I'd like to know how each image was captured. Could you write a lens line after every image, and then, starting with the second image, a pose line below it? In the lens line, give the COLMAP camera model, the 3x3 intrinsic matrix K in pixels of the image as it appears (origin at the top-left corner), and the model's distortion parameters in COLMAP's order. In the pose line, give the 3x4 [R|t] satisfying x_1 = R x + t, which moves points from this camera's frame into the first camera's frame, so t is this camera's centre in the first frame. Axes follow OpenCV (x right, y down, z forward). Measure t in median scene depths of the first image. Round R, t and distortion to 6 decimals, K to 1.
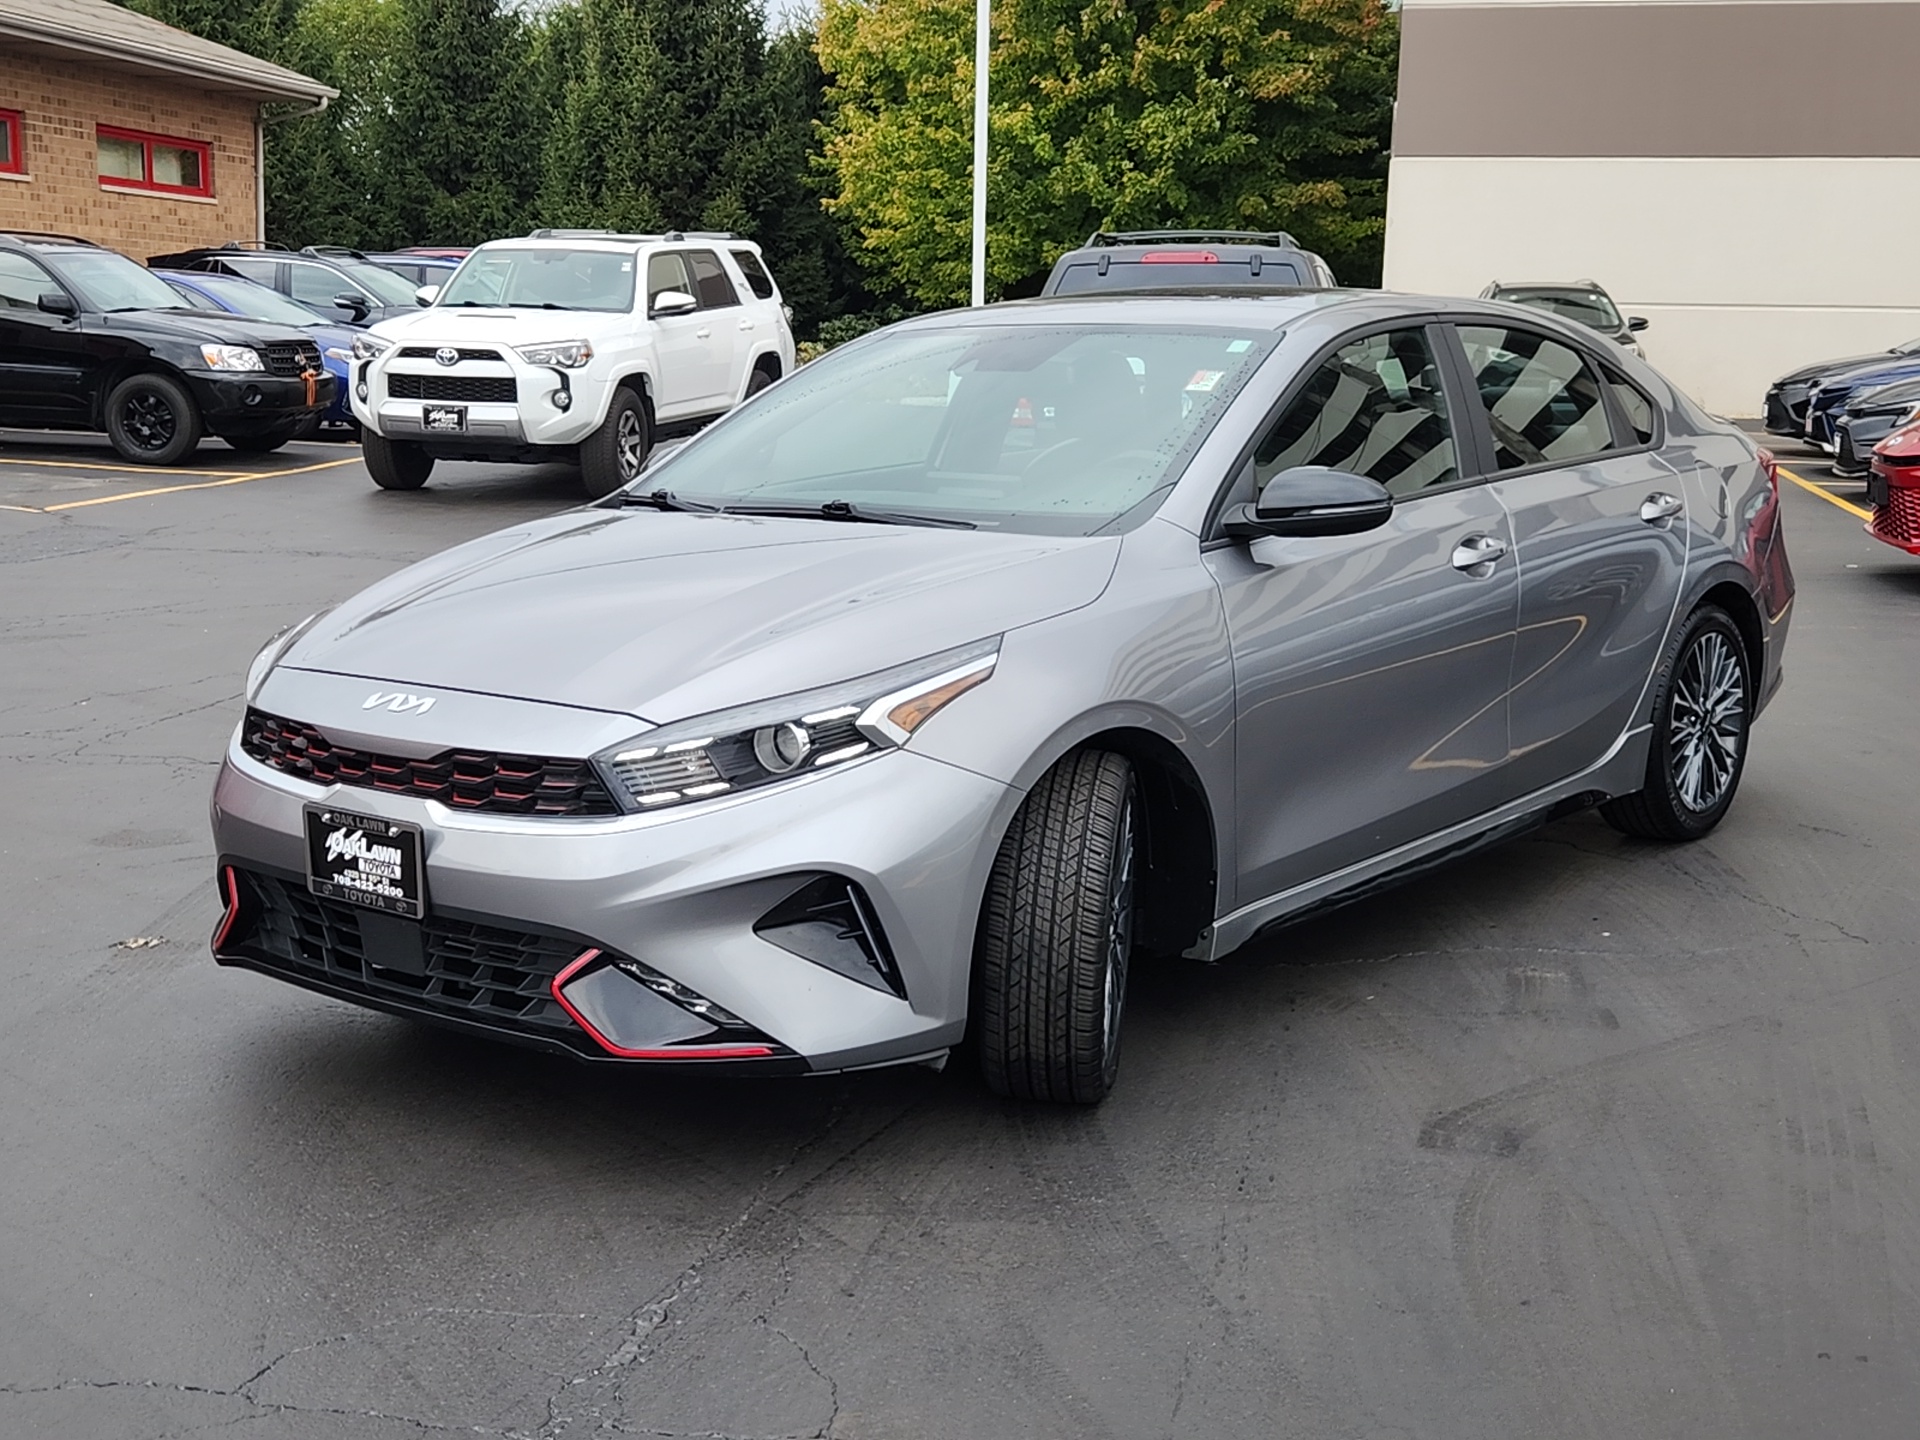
lens RADIAL K [[2422.6, 0, 944.7], [0, 2422.6, 719.5], [0, 0, 1]] dist [0.060205, 0.000000]
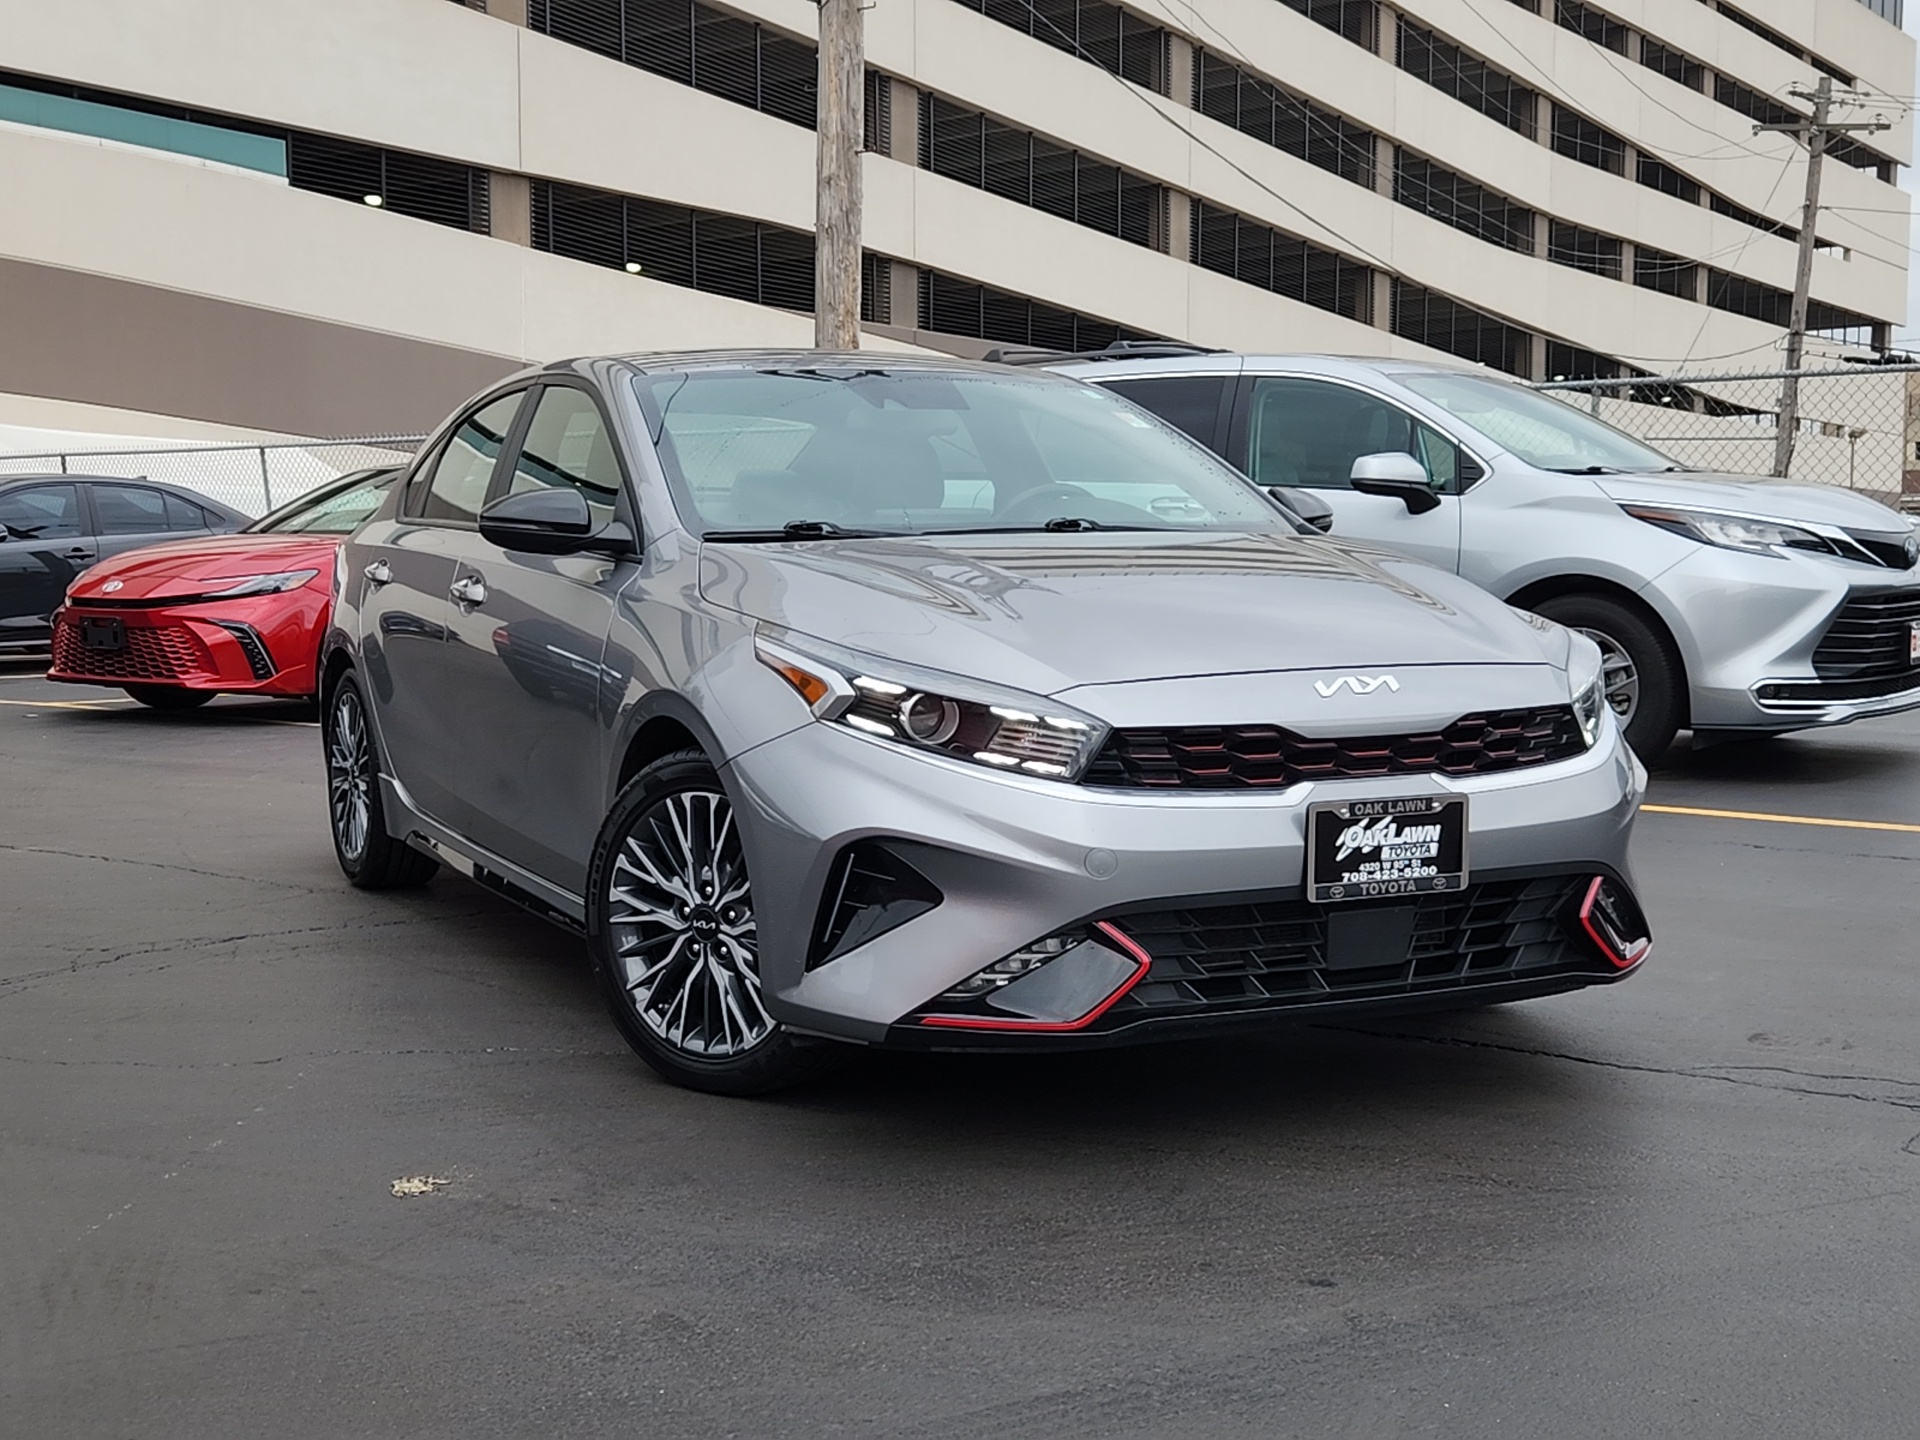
lens RADIAL K [[2422.6, 0, 959.3], [0, 2422.6, 723.3], [0, 0, 1]] dist [0.060205, 0.000000]
pose [[0.413052, -0.069616, 0.908043, -1.182741], [0.151686, 0.988405, 0.006778, -0.022937], [-0.897986, 0.134938, 0.418822, 0.750179]]
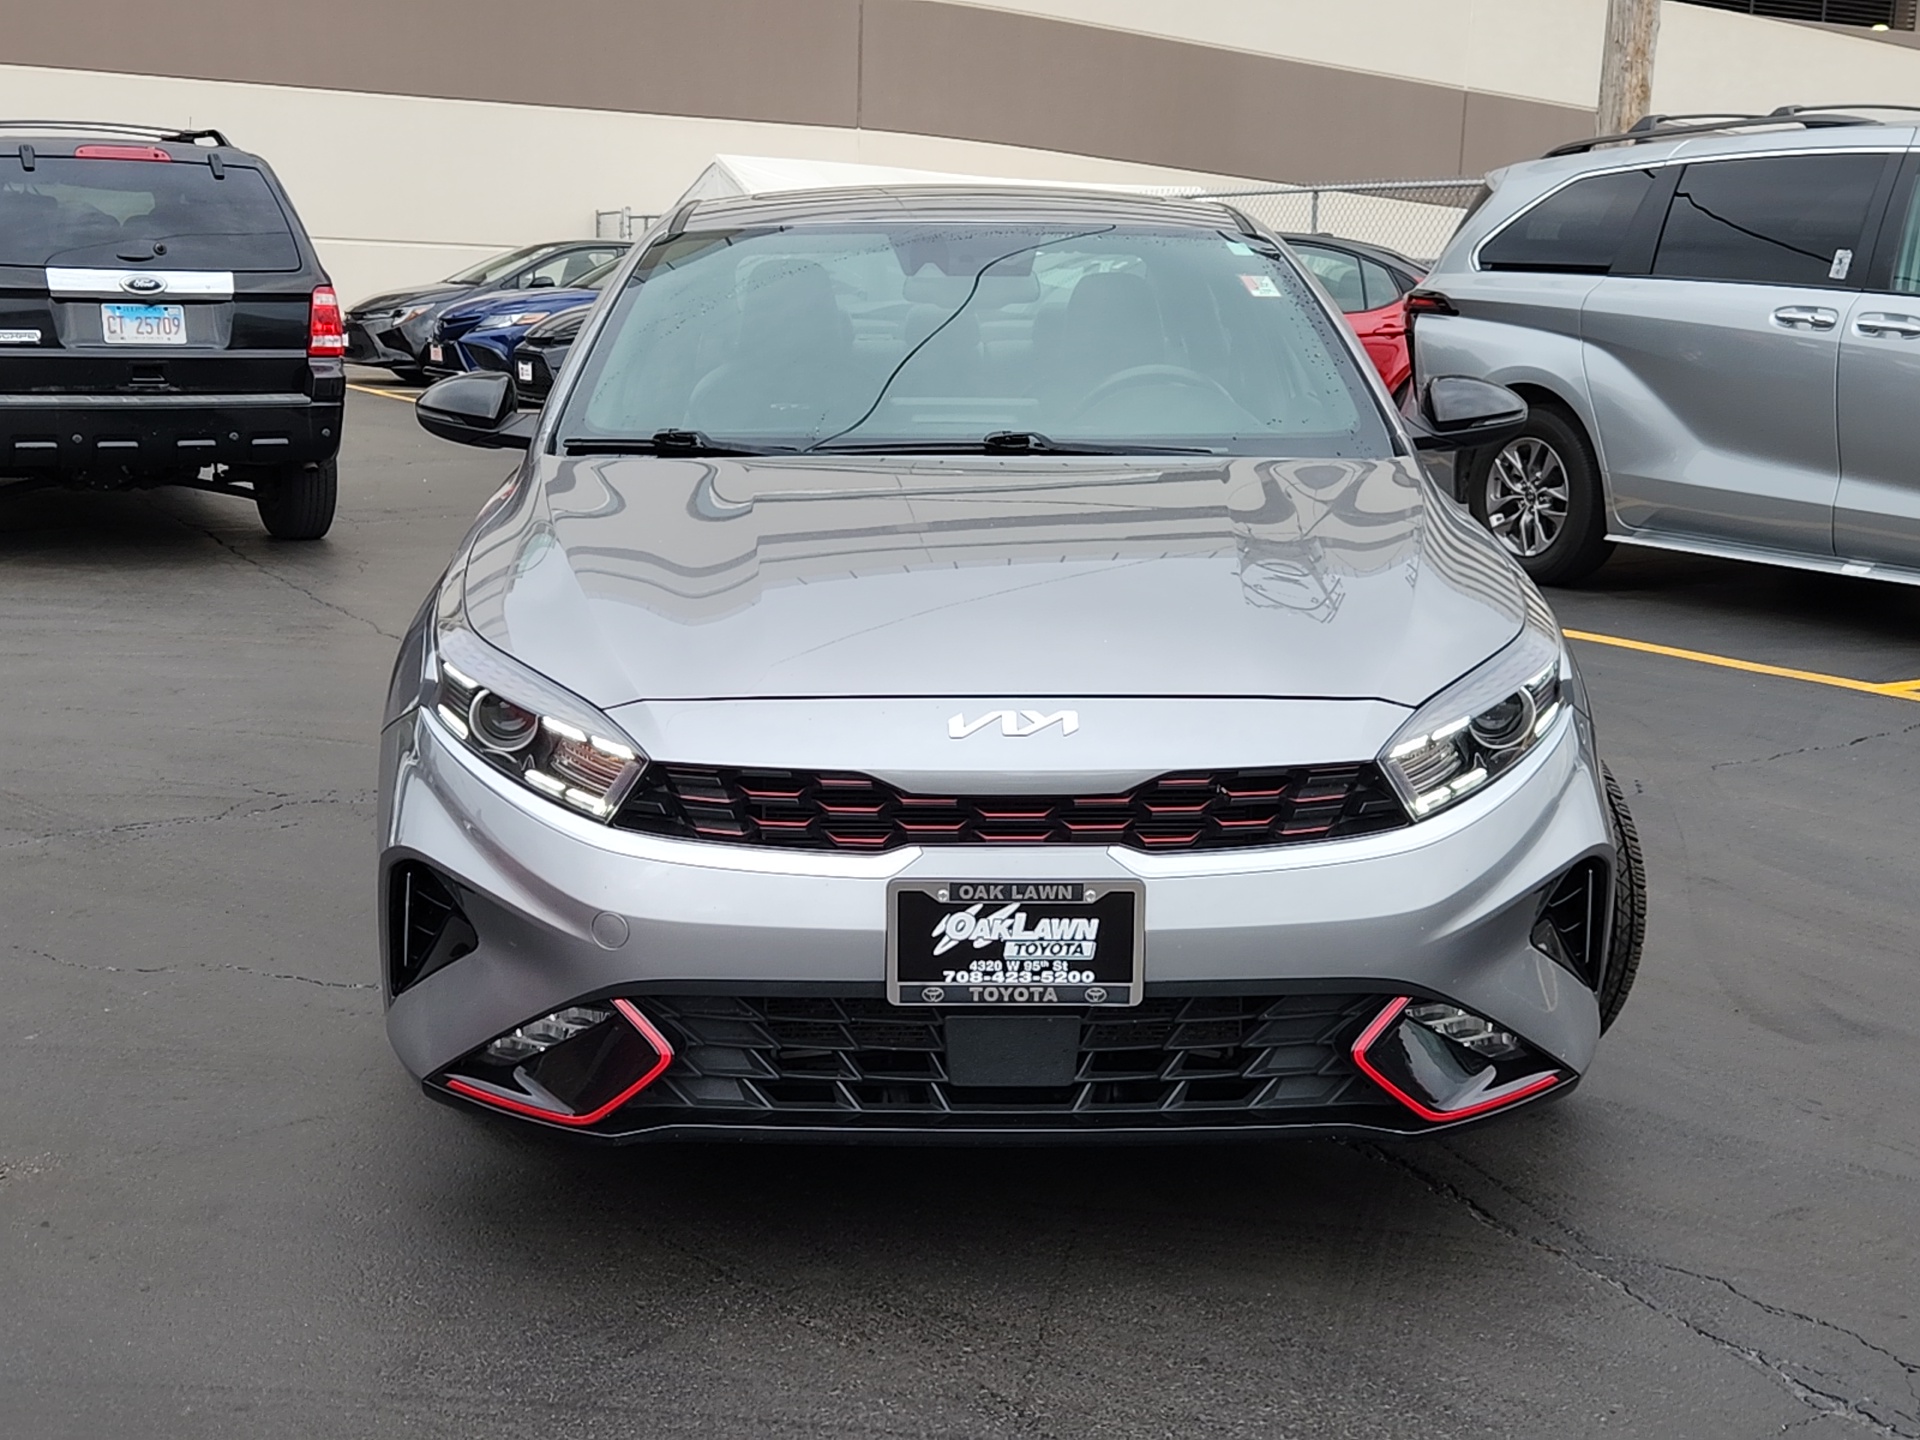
lens RADIAL K [[2422.6, 0, 966.4], [0, 2422.6, 733.6], [0, 0, 1]] dist [0.060205, 0.000000]
pose [[0.758499, -0.118001, 0.640901, -0.712510], [0.094275, 0.992993, 0.071254, -0.057953], [-0.644818, 0.006375, 0.764309, 0.458473]]
